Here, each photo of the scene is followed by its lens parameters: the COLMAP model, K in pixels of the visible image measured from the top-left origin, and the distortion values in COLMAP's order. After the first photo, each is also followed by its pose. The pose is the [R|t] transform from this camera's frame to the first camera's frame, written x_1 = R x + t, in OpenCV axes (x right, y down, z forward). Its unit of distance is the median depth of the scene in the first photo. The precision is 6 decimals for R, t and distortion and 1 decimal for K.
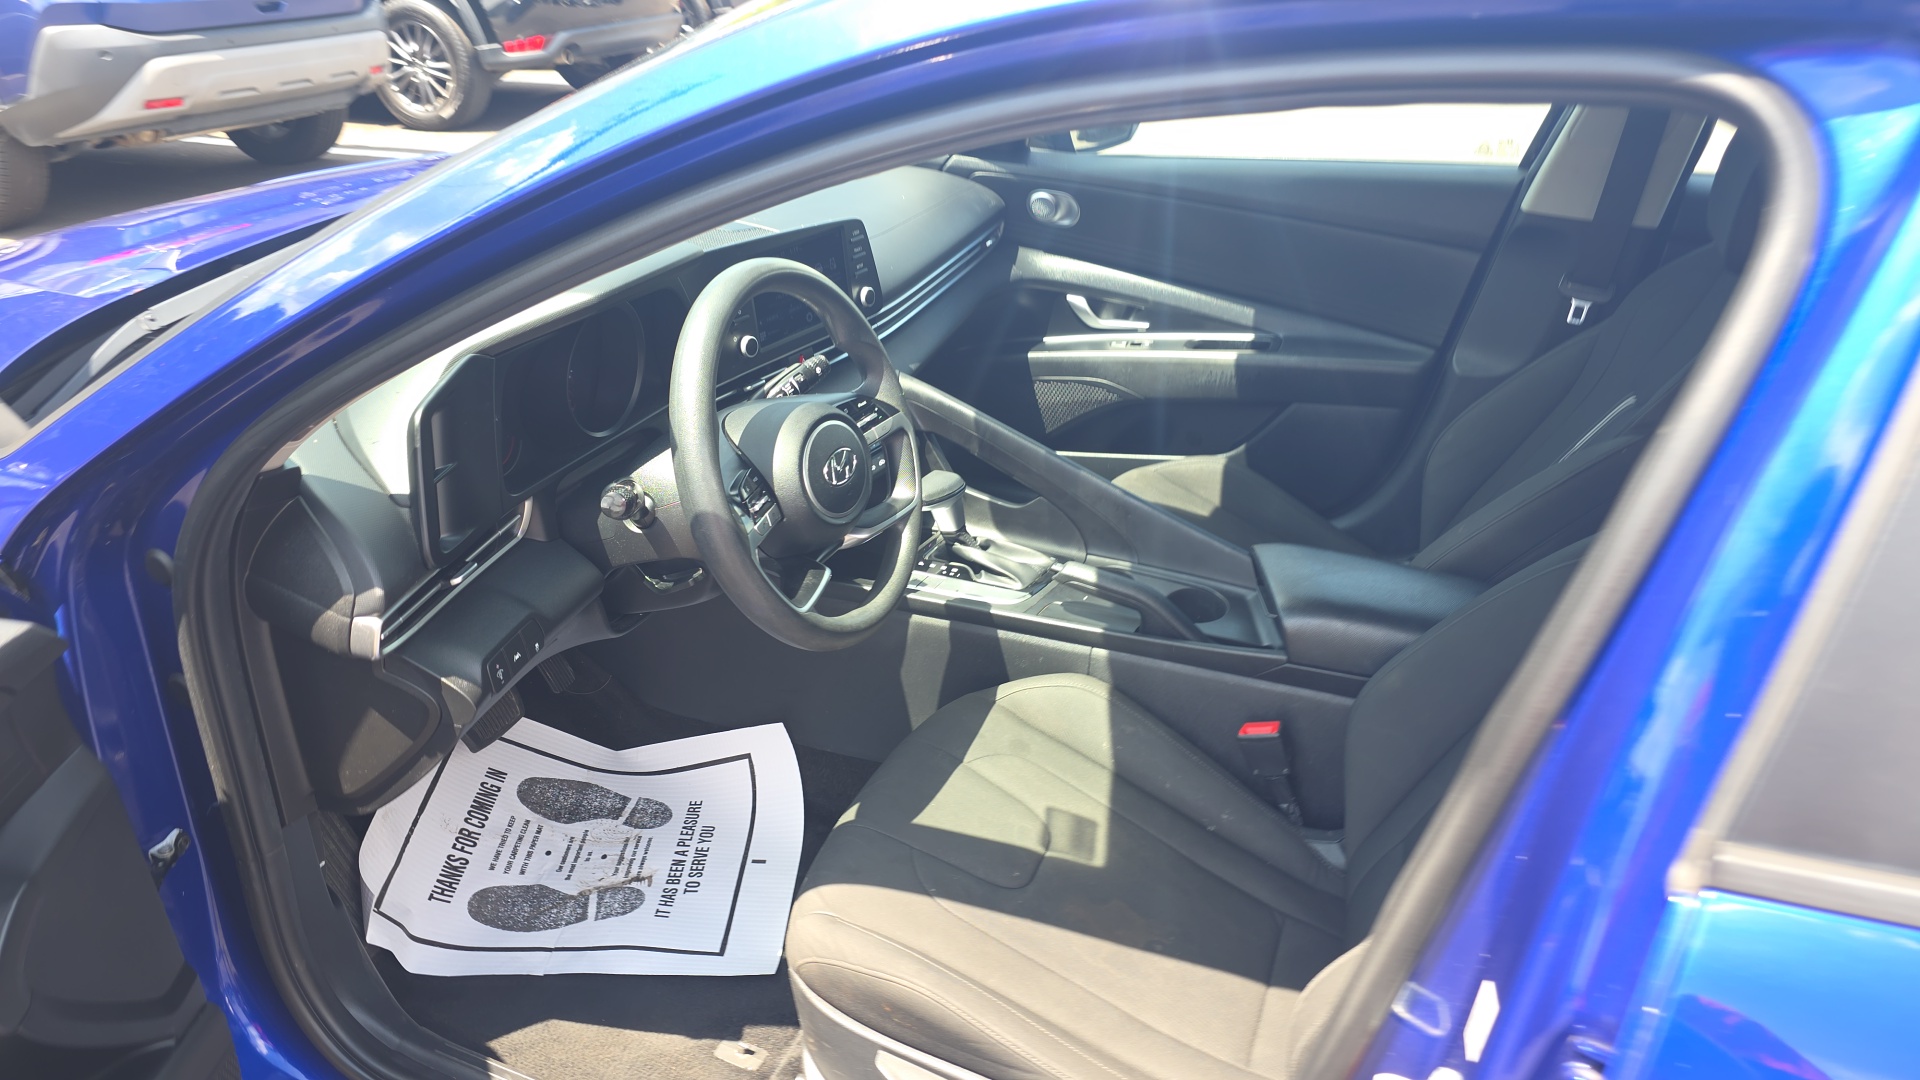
lens RADIAL K [[1311.9, 0, 940.4], [0, 1311.9, 491.0], [0, 0, 1]] dist [0.042727, -0.062594]
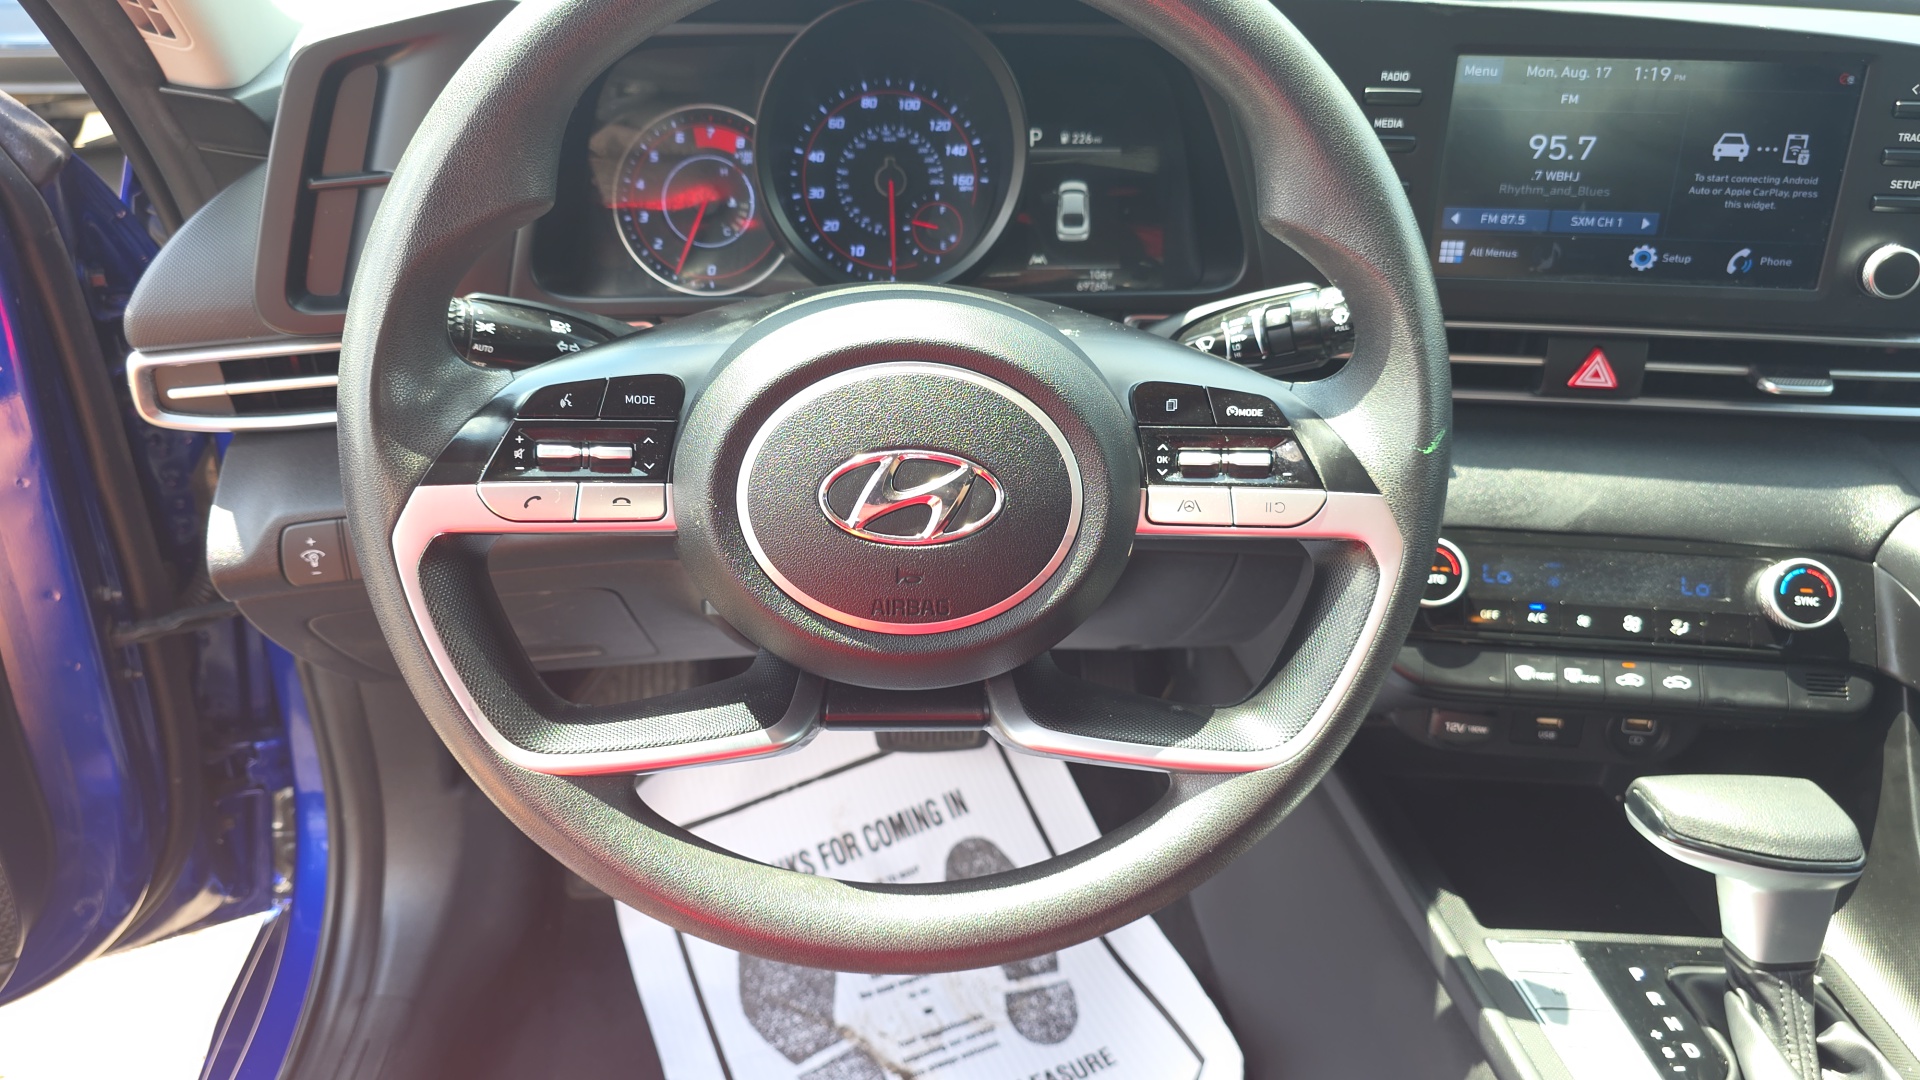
lens RADIAL K [[1315.7, 0, 957.1], [0, 1315.7, 523.3], [0, 0, 1]] dist [0.039171, -0.061080]
pose [[0.449799, 0.405539, -0.795750, 0.142623], [-0.386676, 0.891561, 0.235798, -0.071946], [0.805085, 0.201636, 0.557836, 0.596009]]
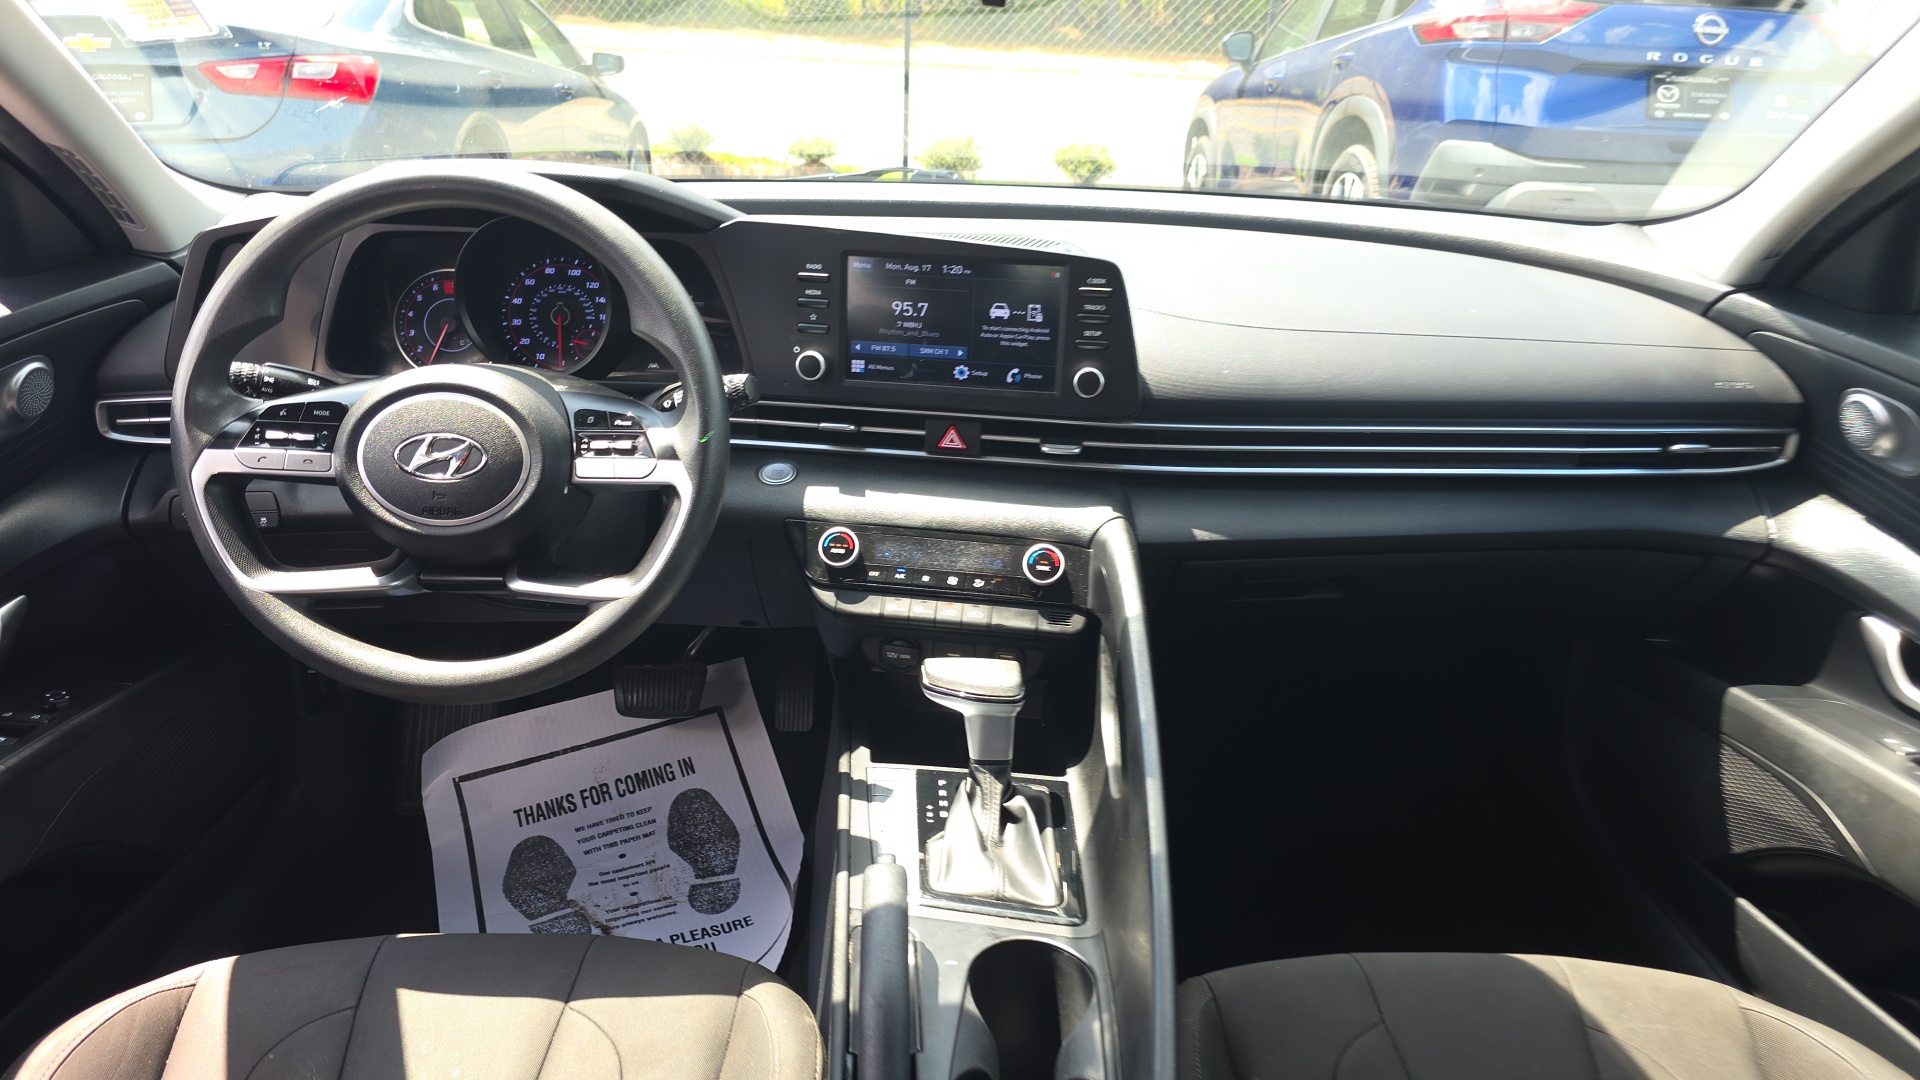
lens RADIAL K [[1330.5, 0, 964.4], [0, 1330.5, 565.6], [0, 0, 1]] dist [0.063020, -0.067335]
pose [[0.424228, 0.347754, -0.836121, 0.486066], [-0.413178, 0.895944, 0.162999, -0.146957], [0.805801, 0.276318, 0.523768, 0.625367]]
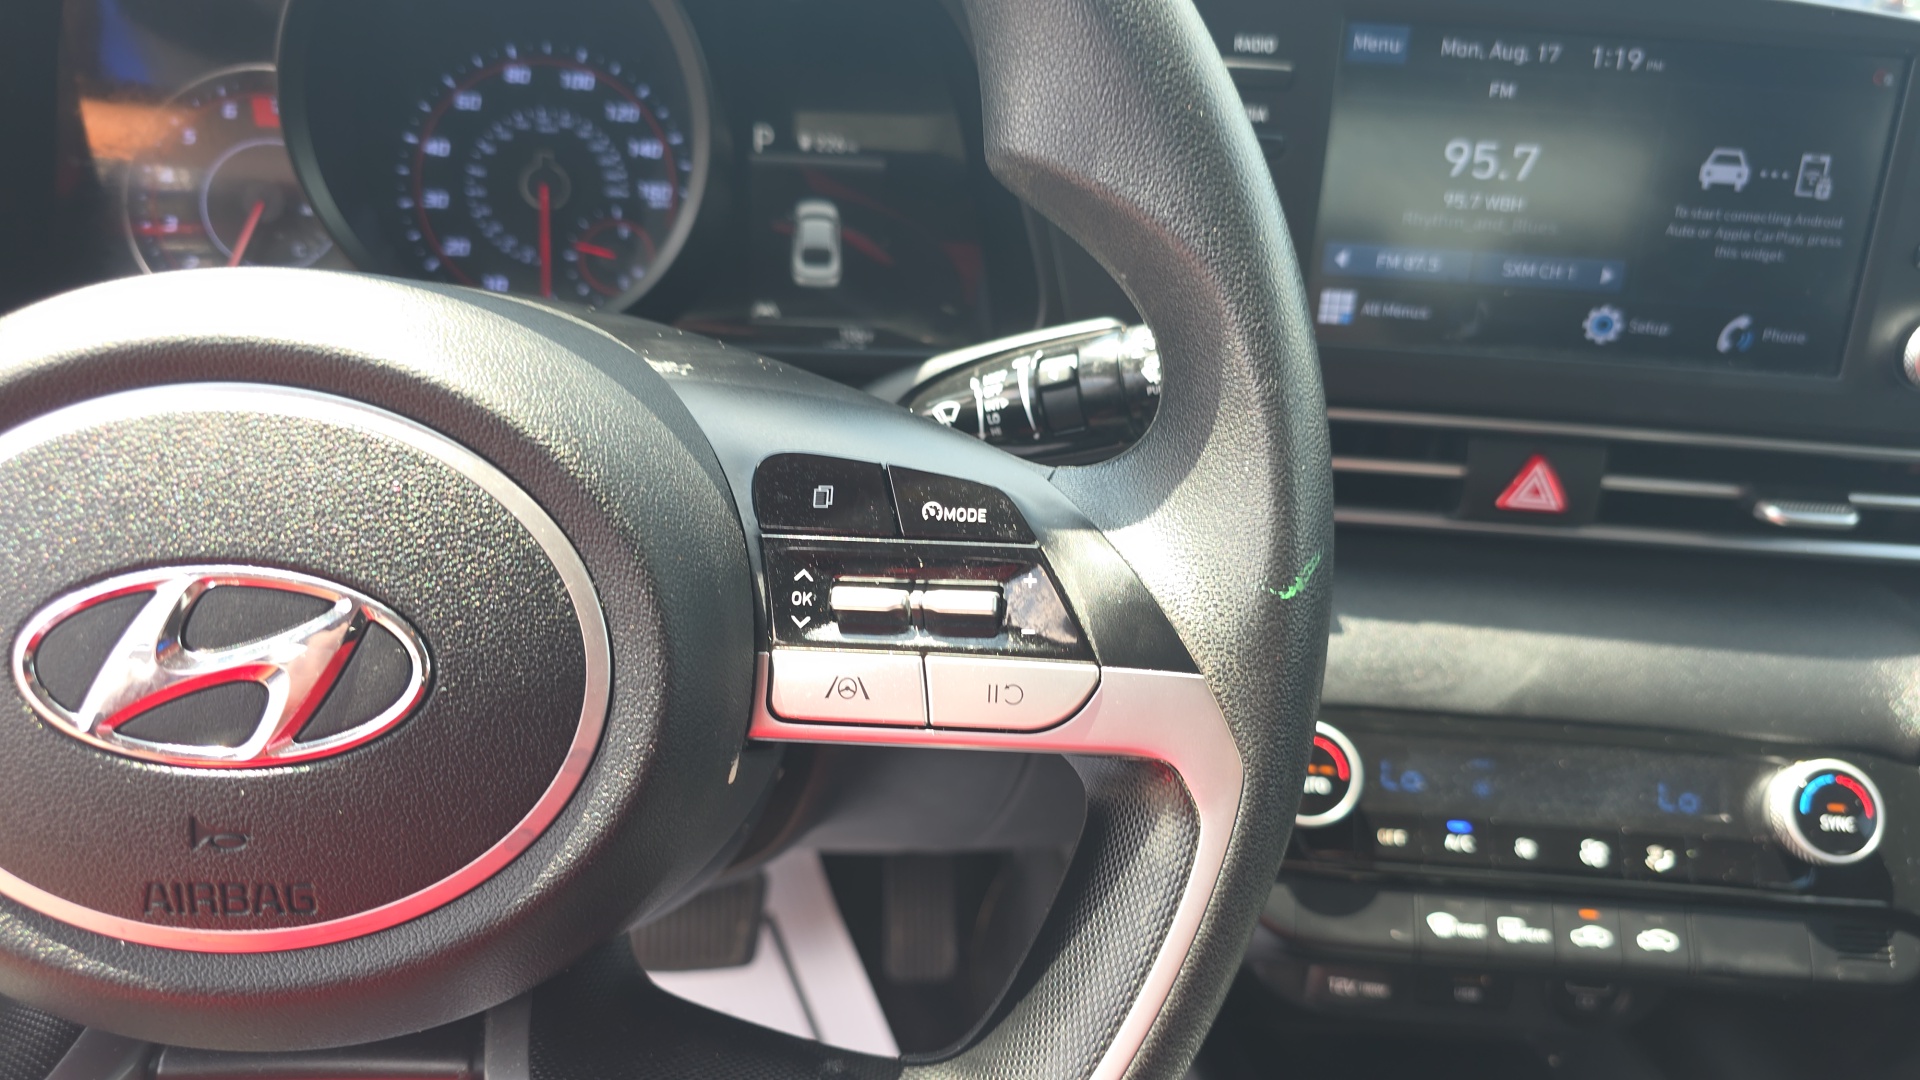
lens RADIAL K [[1346.9, 0, 952.6], [0, 1346.9, 574.5], [0, 0, 1]] dist [0.025661, -0.058202]
pose [[0.502476, 0.365196, -0.783677, 0.065225], [-0.419246, 0.895636, 0.148559, -0.067280], [0.756142, 0.253906, 0.603142, 0.698792]]
